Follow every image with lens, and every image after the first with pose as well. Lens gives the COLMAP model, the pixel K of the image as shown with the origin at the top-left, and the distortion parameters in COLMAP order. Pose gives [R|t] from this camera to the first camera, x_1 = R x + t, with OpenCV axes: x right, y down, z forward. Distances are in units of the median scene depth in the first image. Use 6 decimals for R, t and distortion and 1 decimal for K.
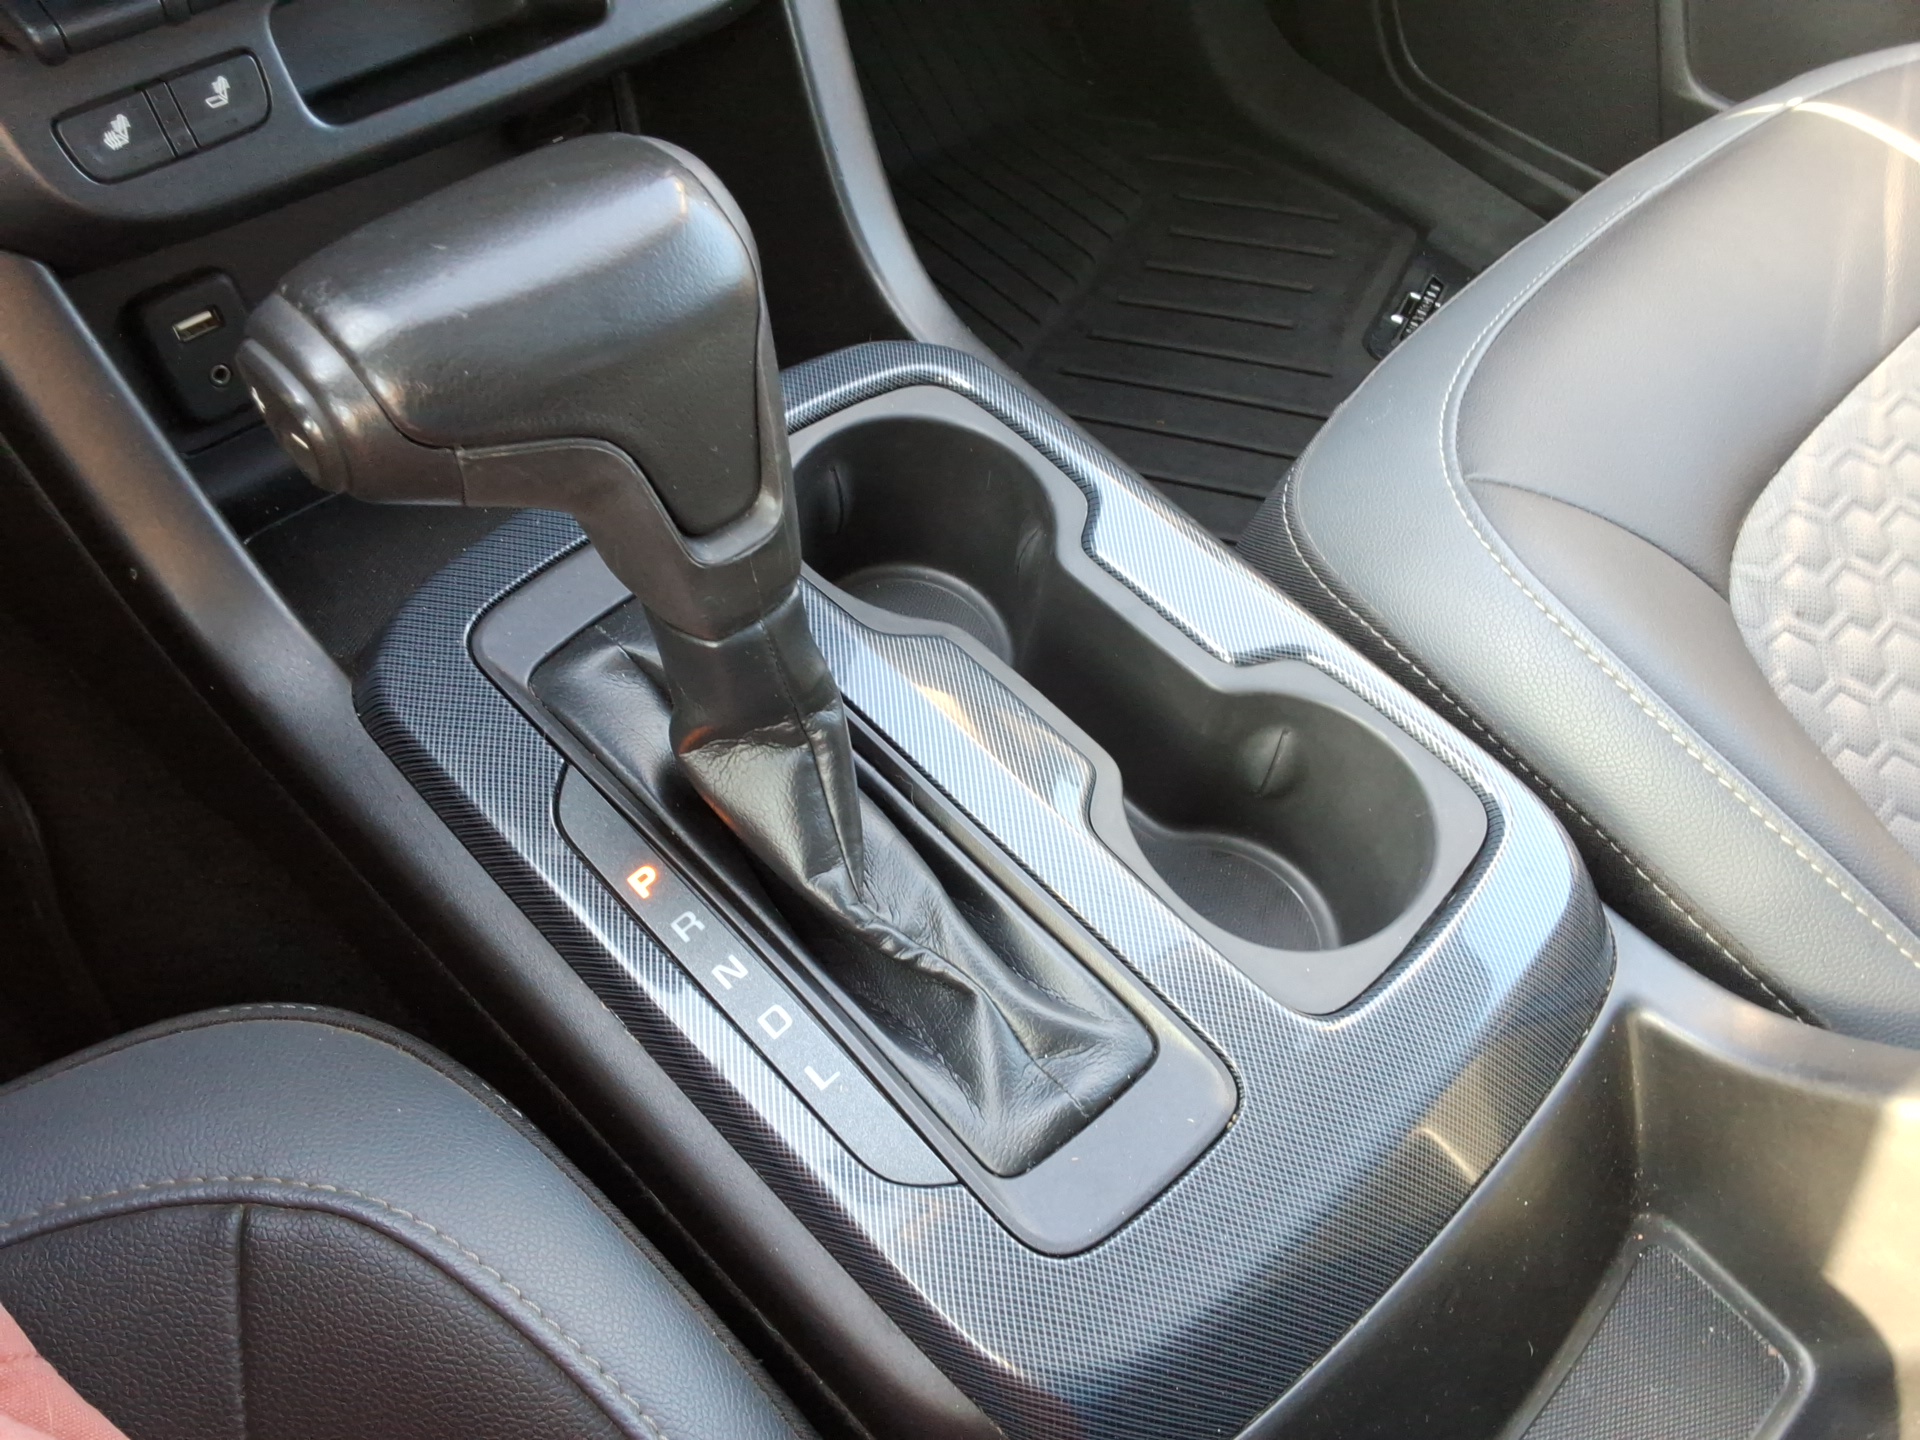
lens RADIAL K [[1547.6, 0, 958.5], [0, 1547.6, 704.6], [0, 0, 1]] dist [0.112328, -0.182235]
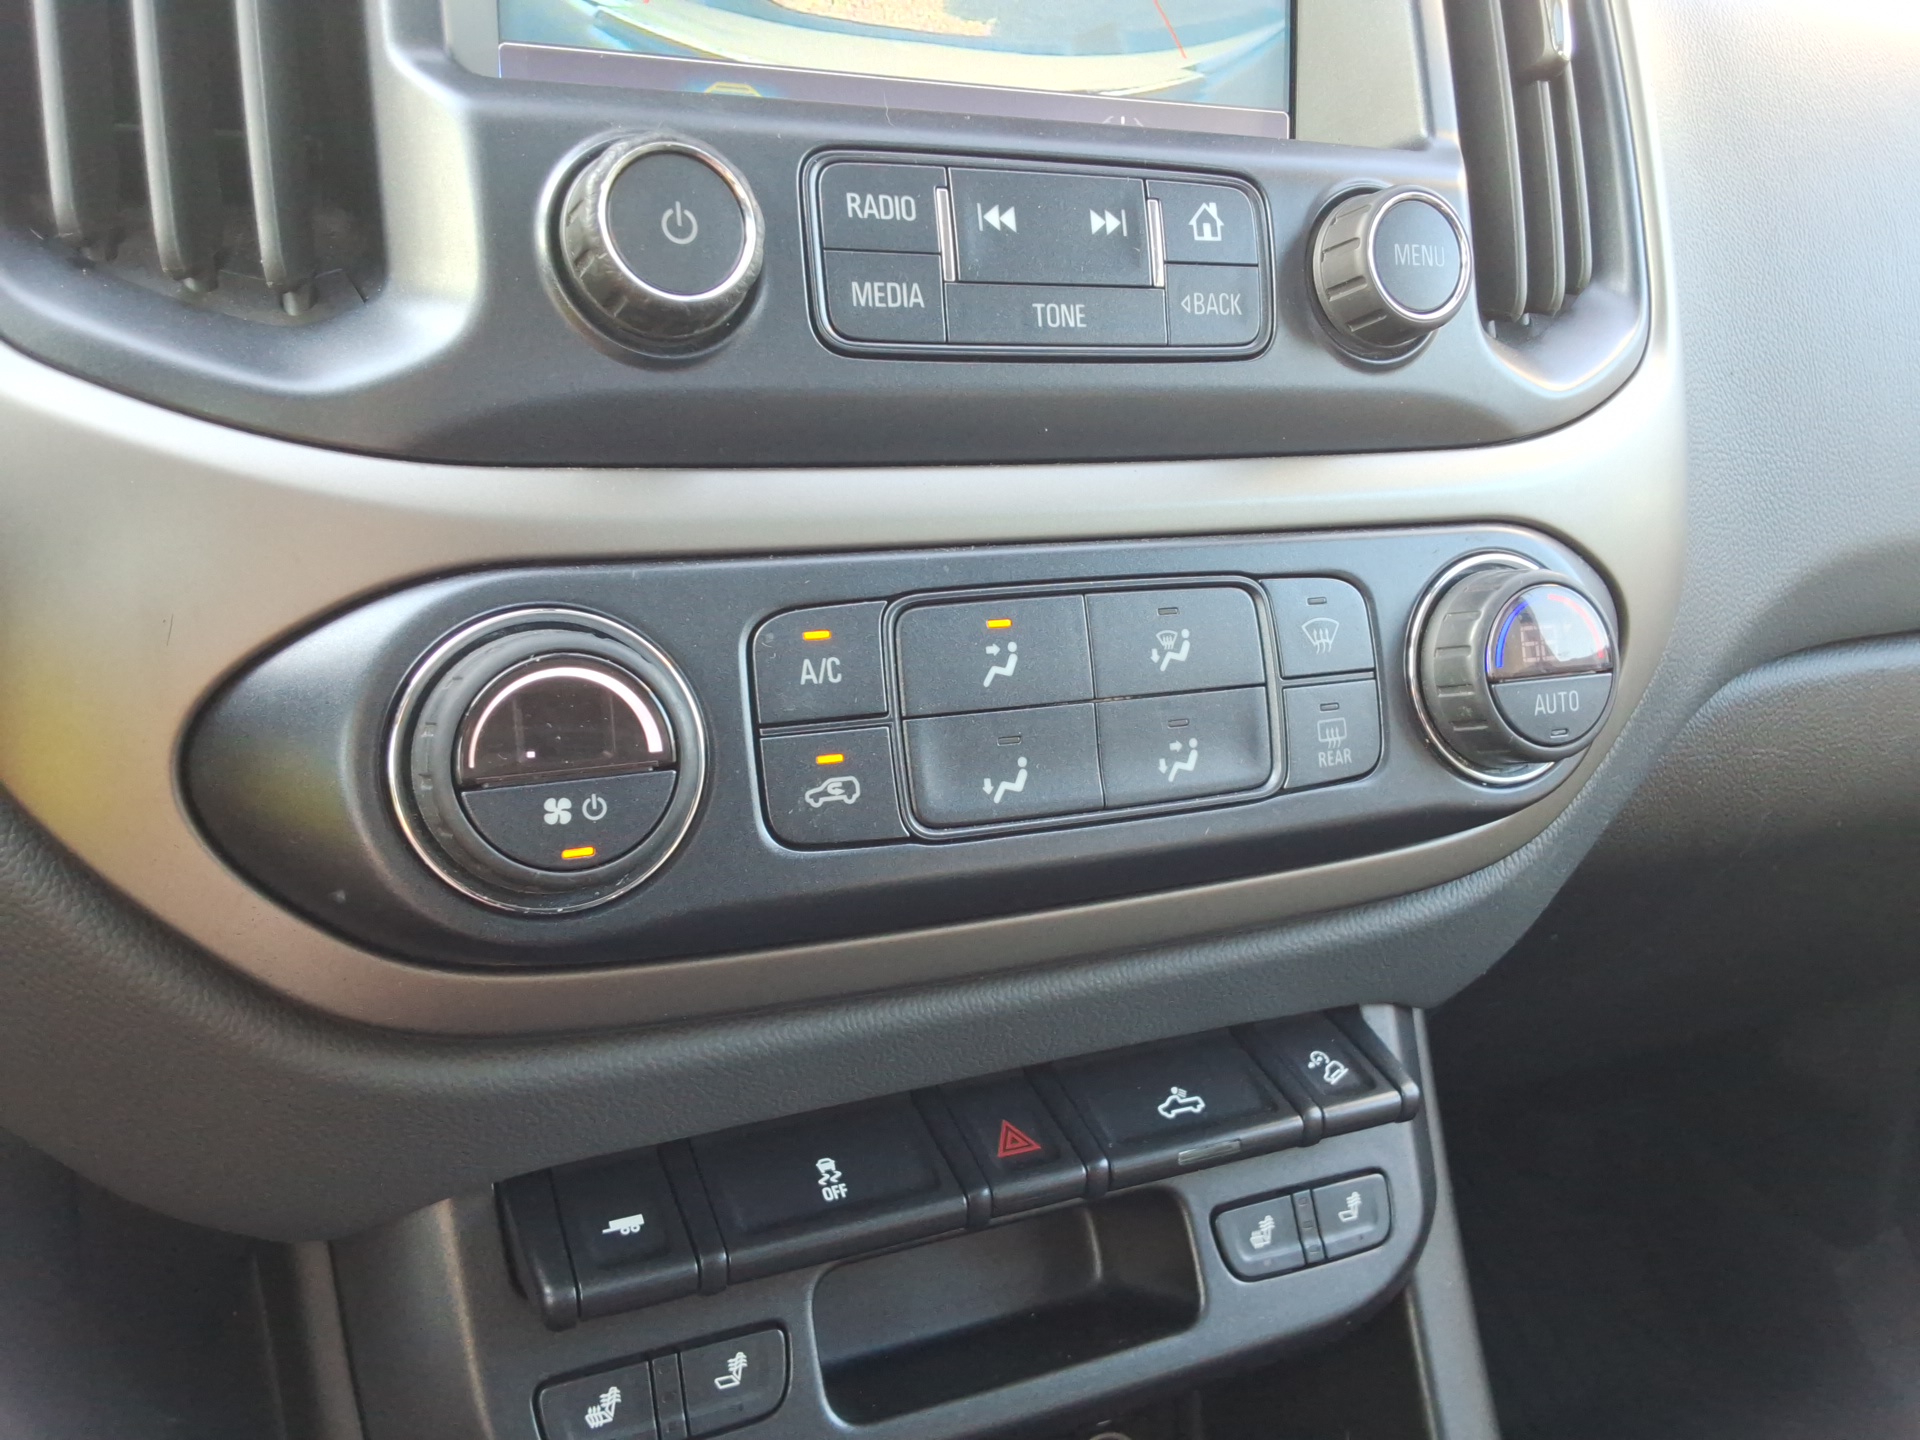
lens RADIAL K [[1547.6, 0, 982.4], [0, 1547.6, 711.7], [0, 0, 1]] dist [0.112328, -0.182235]
pose [[0.949050, 0.025852, -0.314063, -0.090775], [-0.222313, 0.761274, -0.609130, -0.175410], [0.223341, 0.647915, 0.728234, 0.193928]]
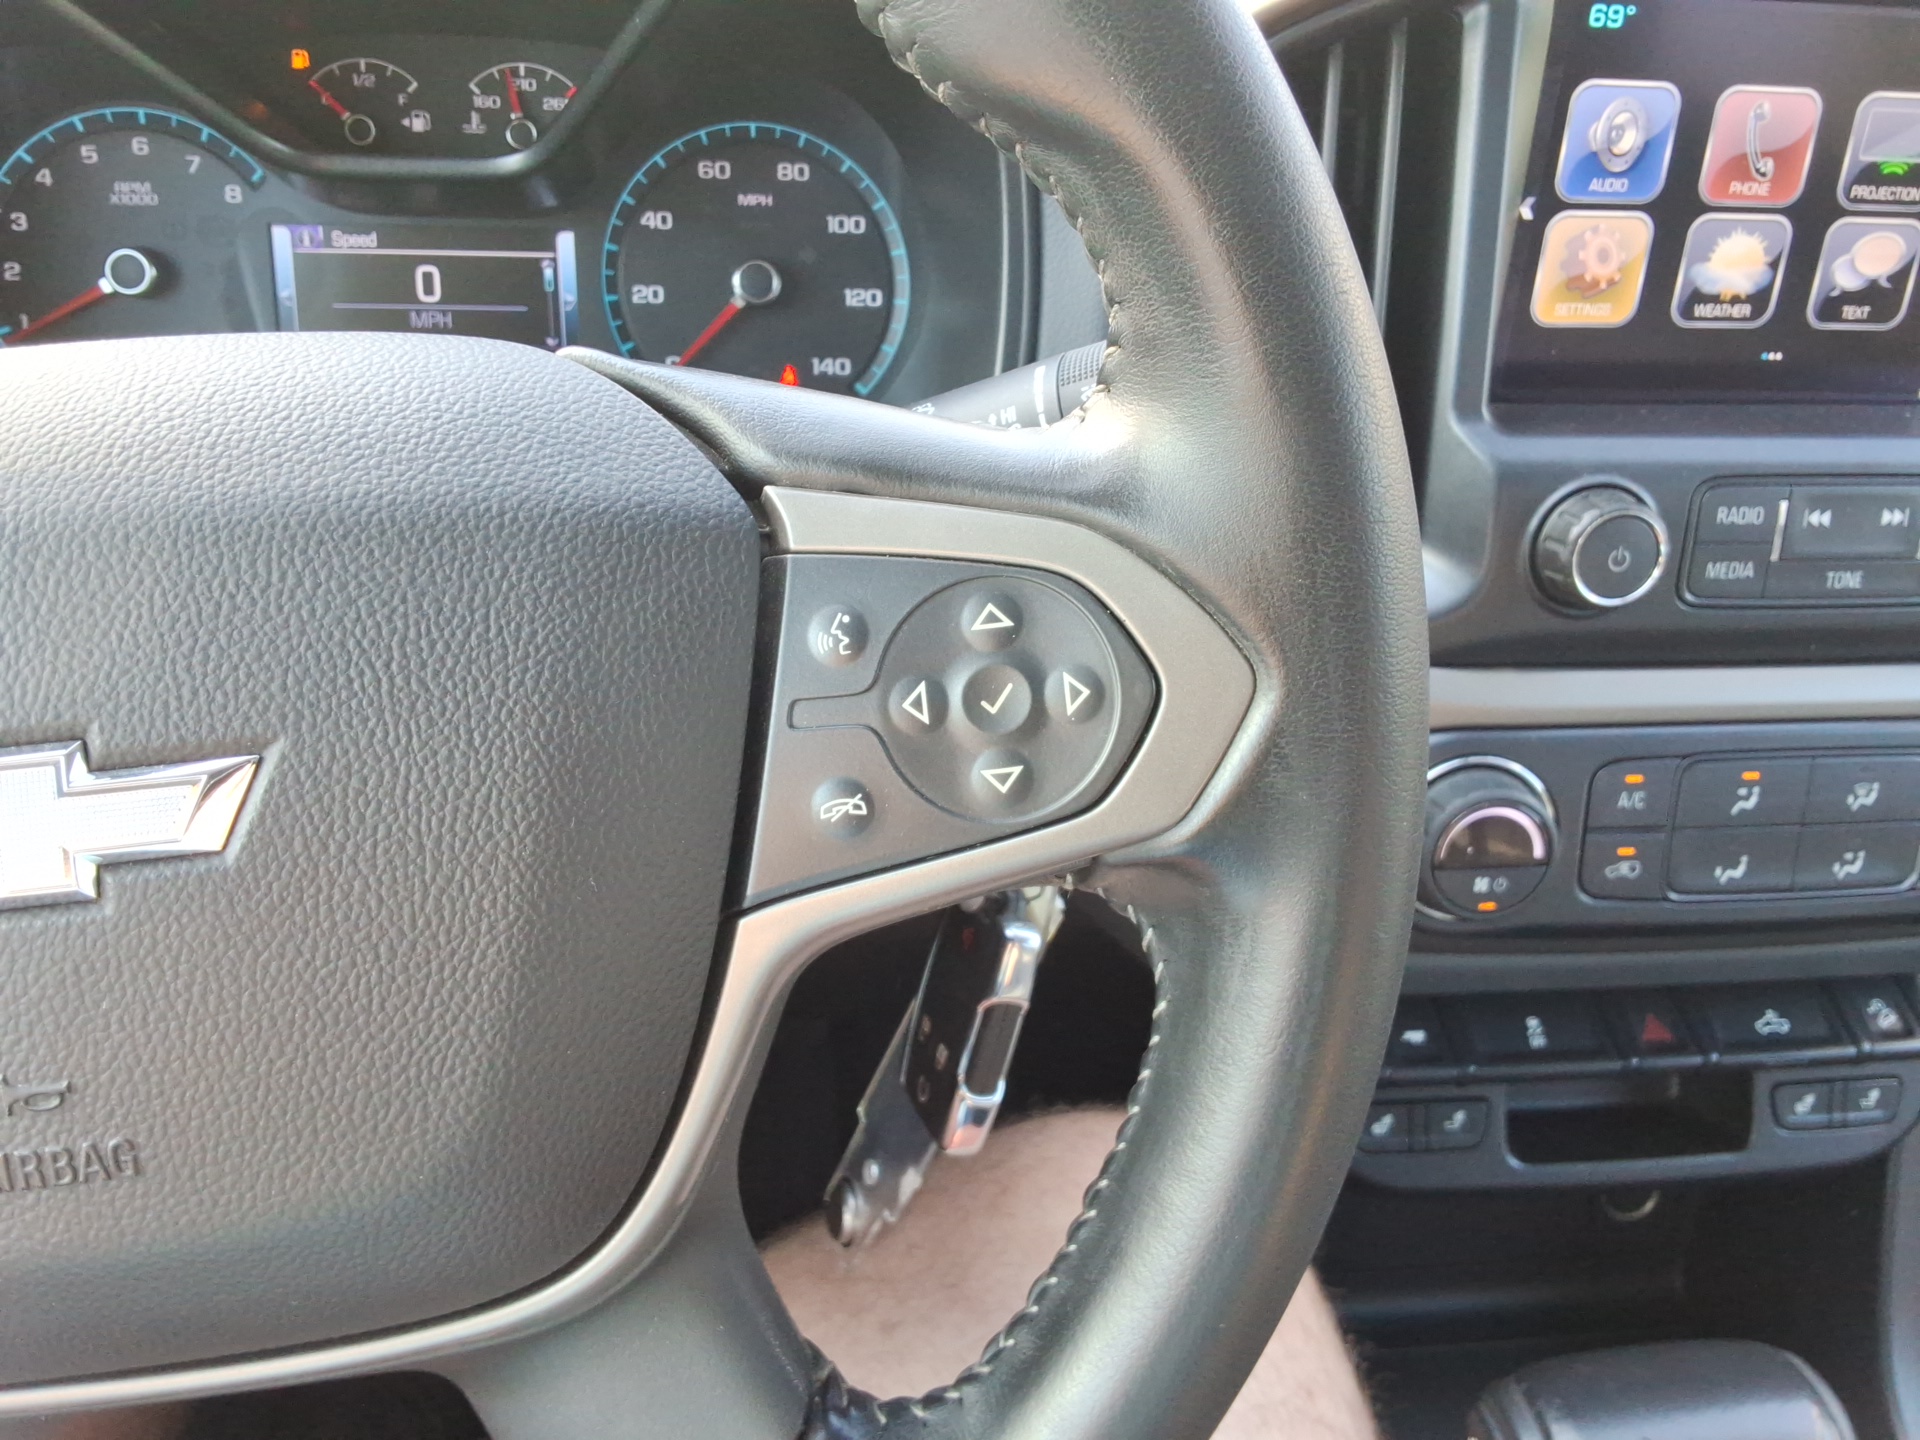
lens RADIAL K [[1547.6, 0, 994.8], [0, 1547.6, 704.1], [0, 0, 1]] dist [0.112328, -0.182235]
pose [[0.810720, 0.282752, -0.512625, -0.187213], [-0.467323, 0.839979, -0.275763, -0.119221], [0.352622, 0.463128, 0.813124, -0.463772]]
